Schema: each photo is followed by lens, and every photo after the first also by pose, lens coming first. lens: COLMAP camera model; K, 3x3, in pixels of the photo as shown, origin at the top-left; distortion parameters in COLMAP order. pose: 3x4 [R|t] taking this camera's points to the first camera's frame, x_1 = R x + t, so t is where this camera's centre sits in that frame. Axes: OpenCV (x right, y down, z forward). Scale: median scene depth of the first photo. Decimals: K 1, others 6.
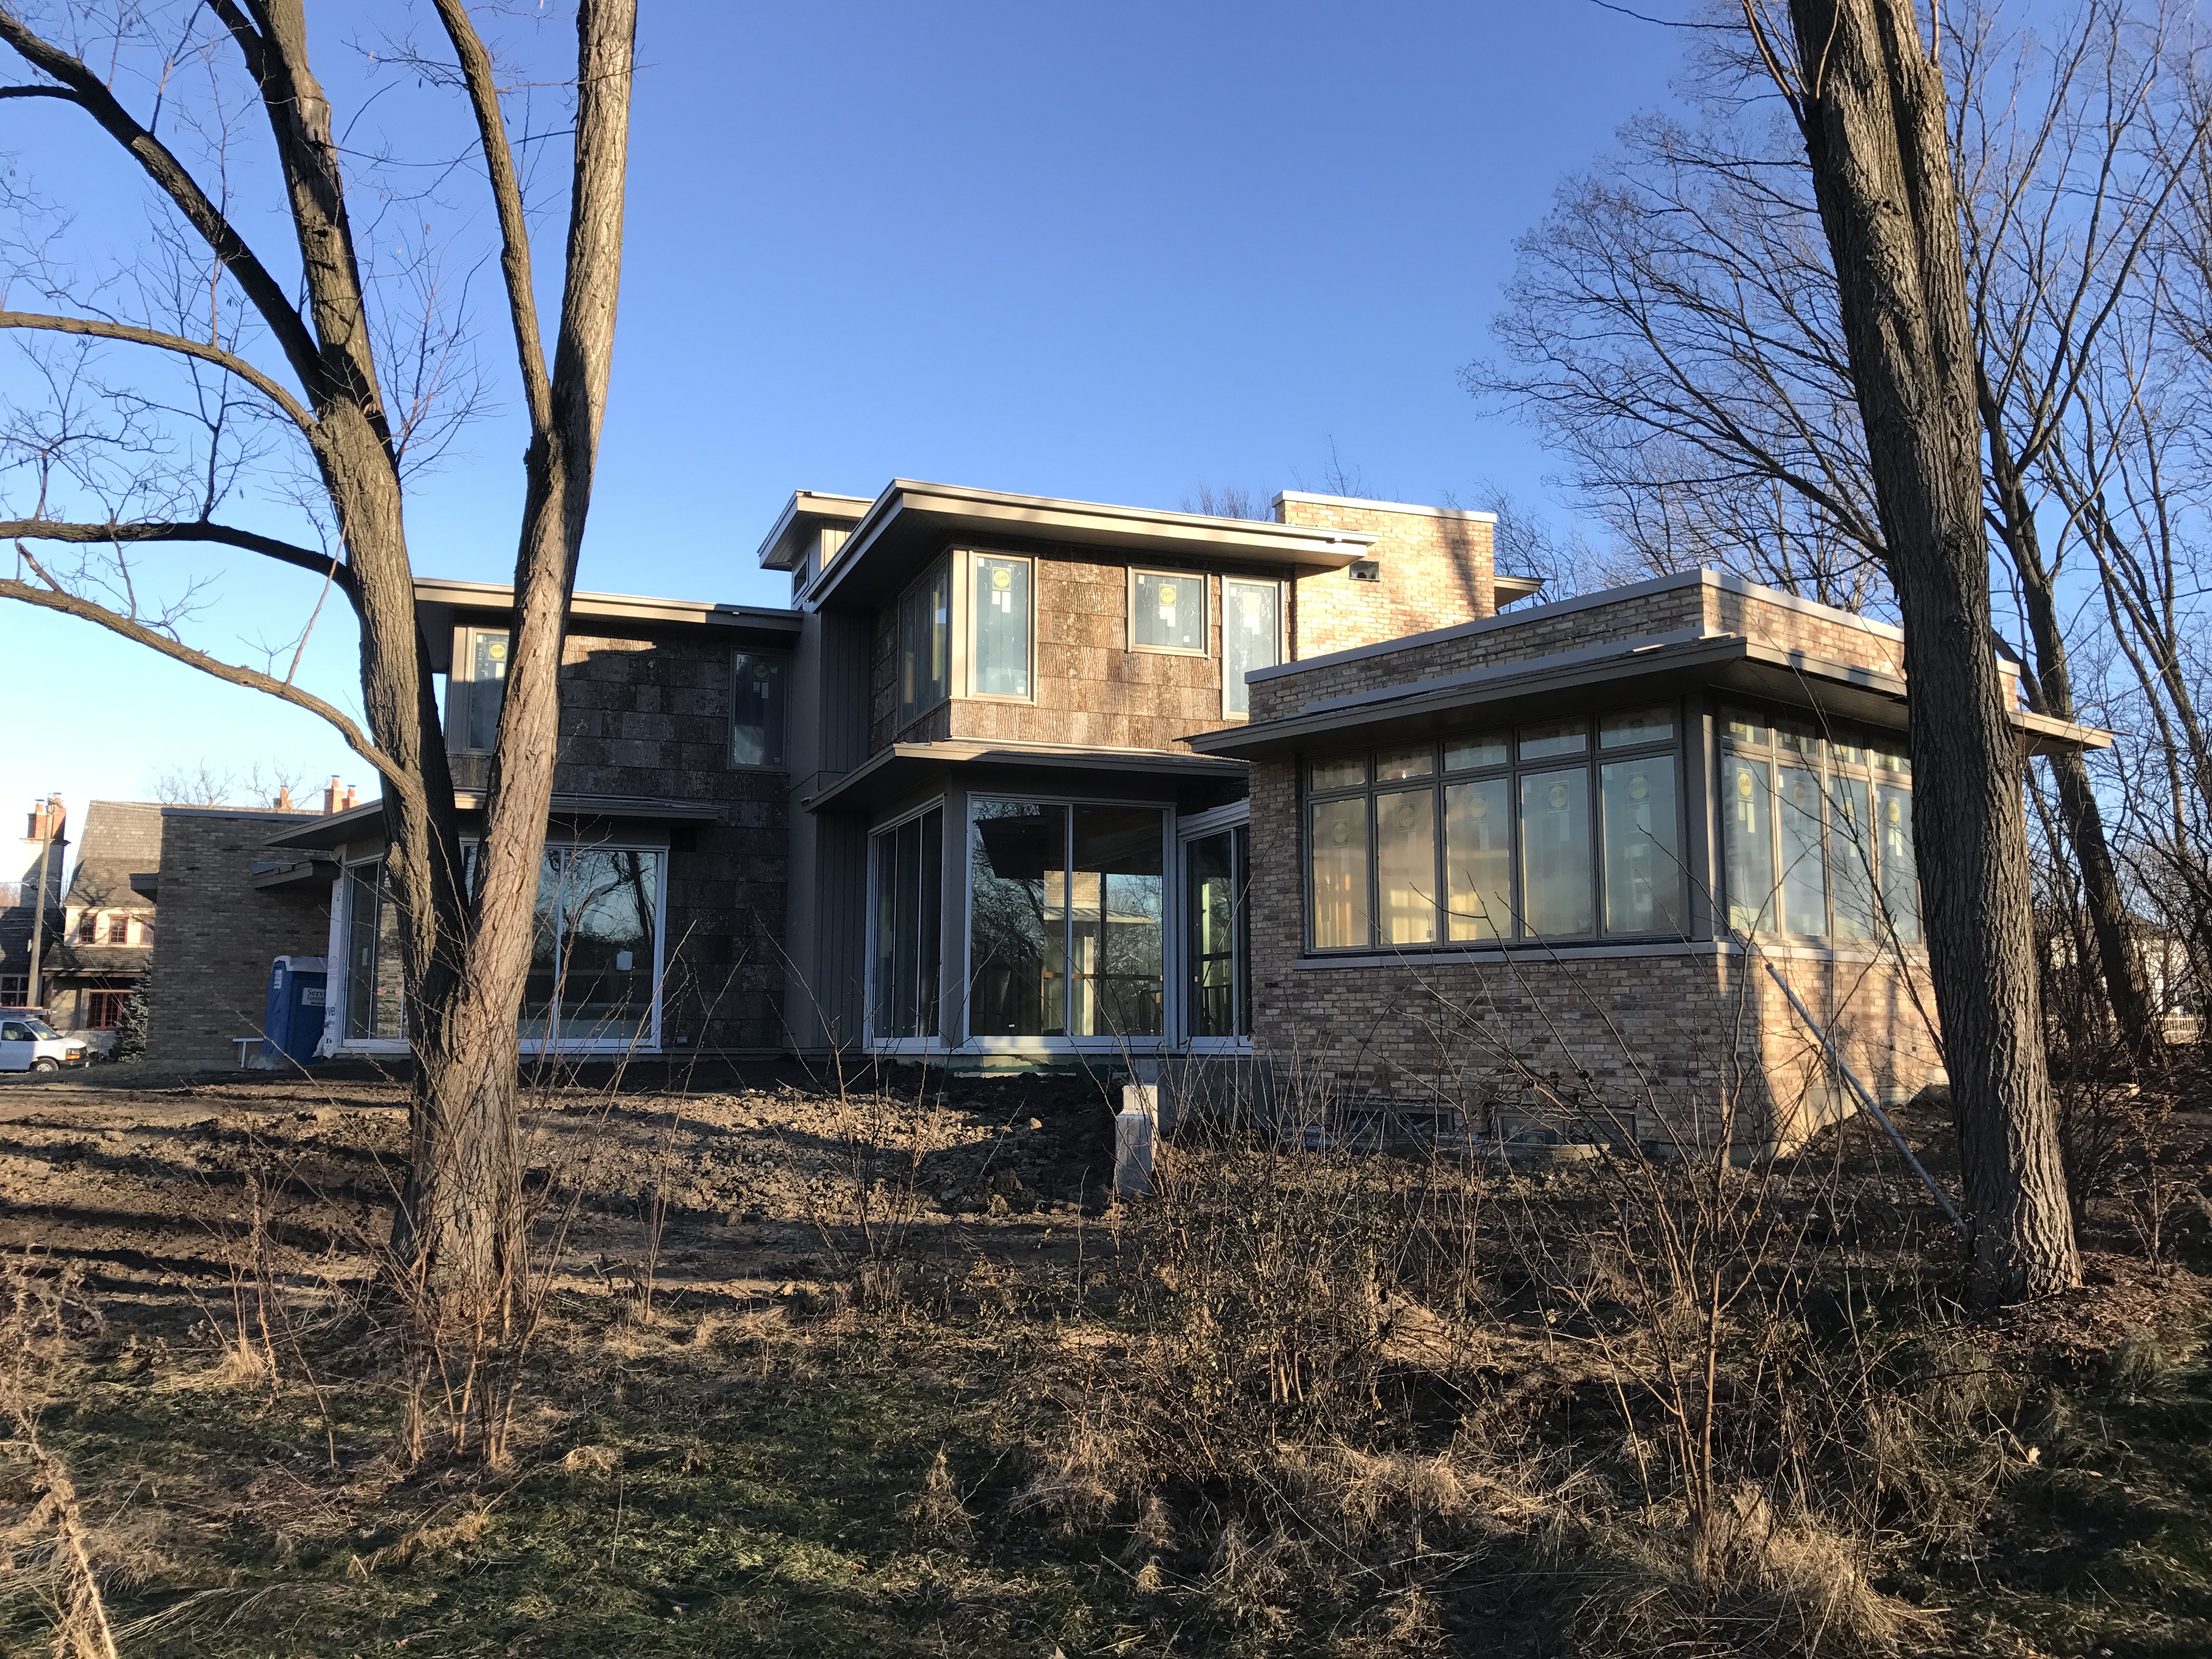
lens RADIAL K [[1783.0, 0, 1159.5], [0, 1783.0, 822.5], [0, 0, 1]] dist [0.151387, -0.263874]
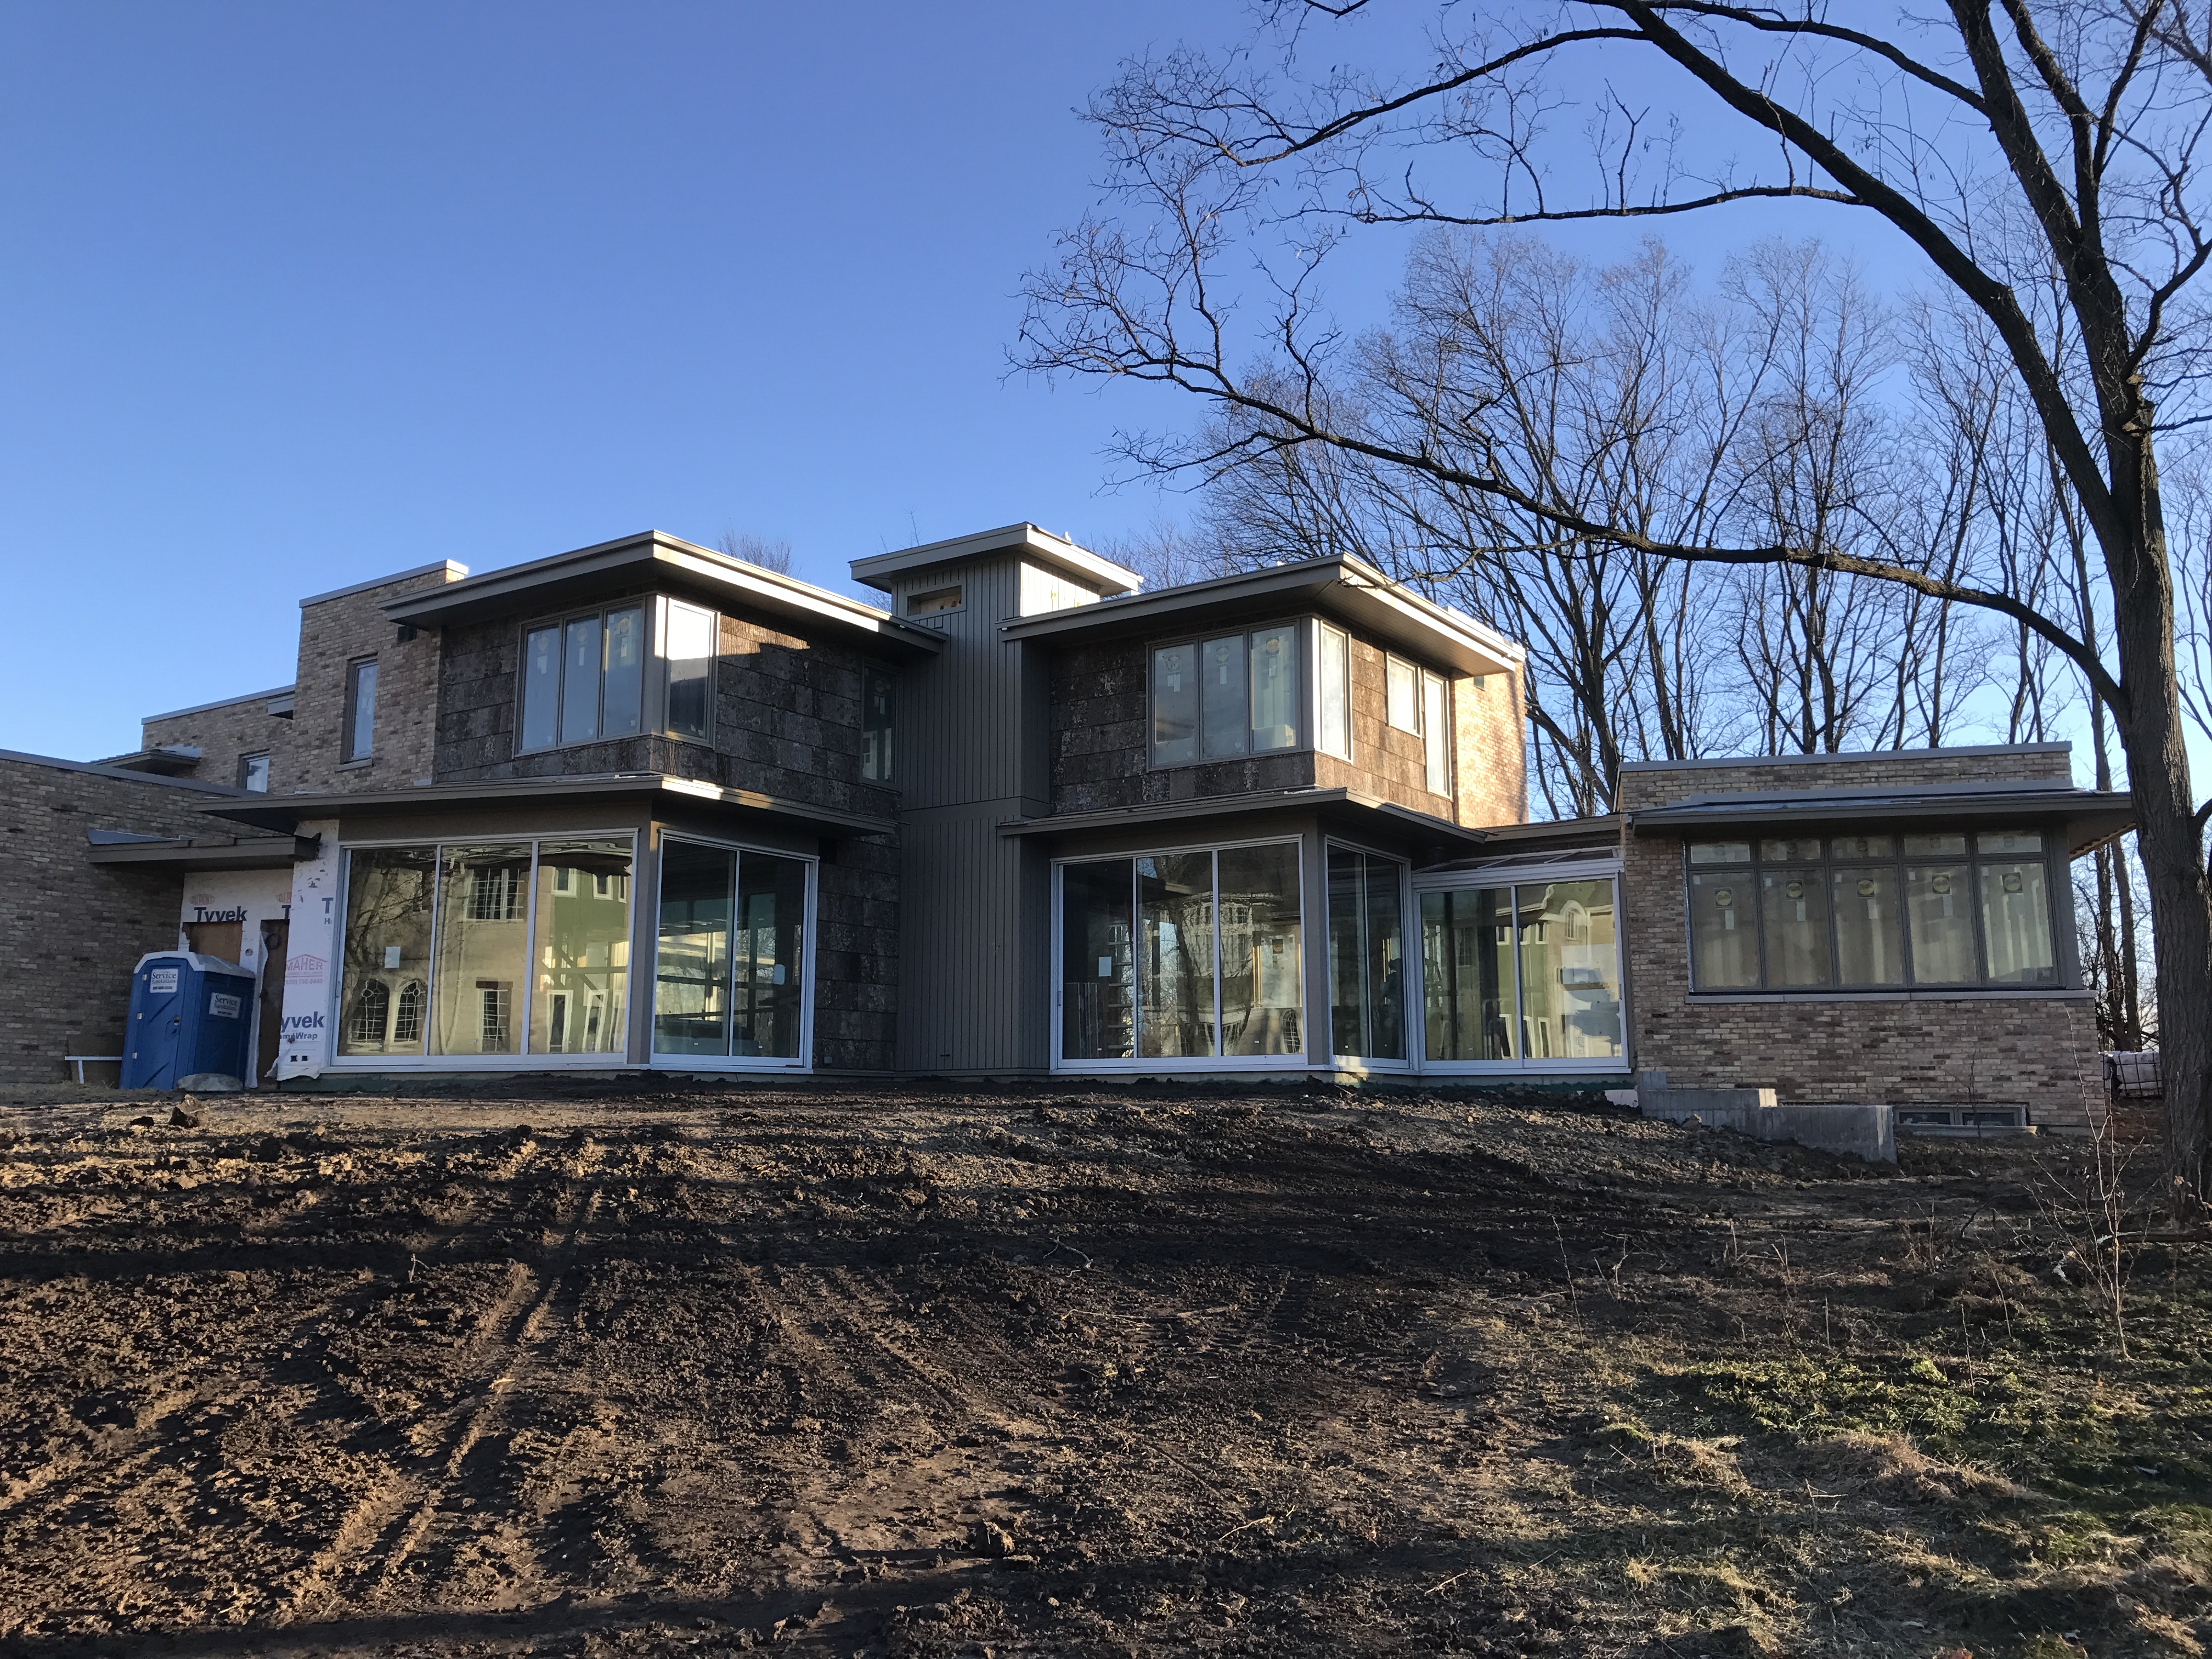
lens RADIAL K [[1760.3, 0, 1106.0], [0, 1760.3, 829.5], [0, 0, 1]] dist [0.001991, 0.003063]
pose [[0.820471, 0.091660, 0.564292, -0.831089], [-0.070168, 0.995746, -0.059720, 0.054083], [-0.567366, 0.009403, 0.823412, 0.177794]]
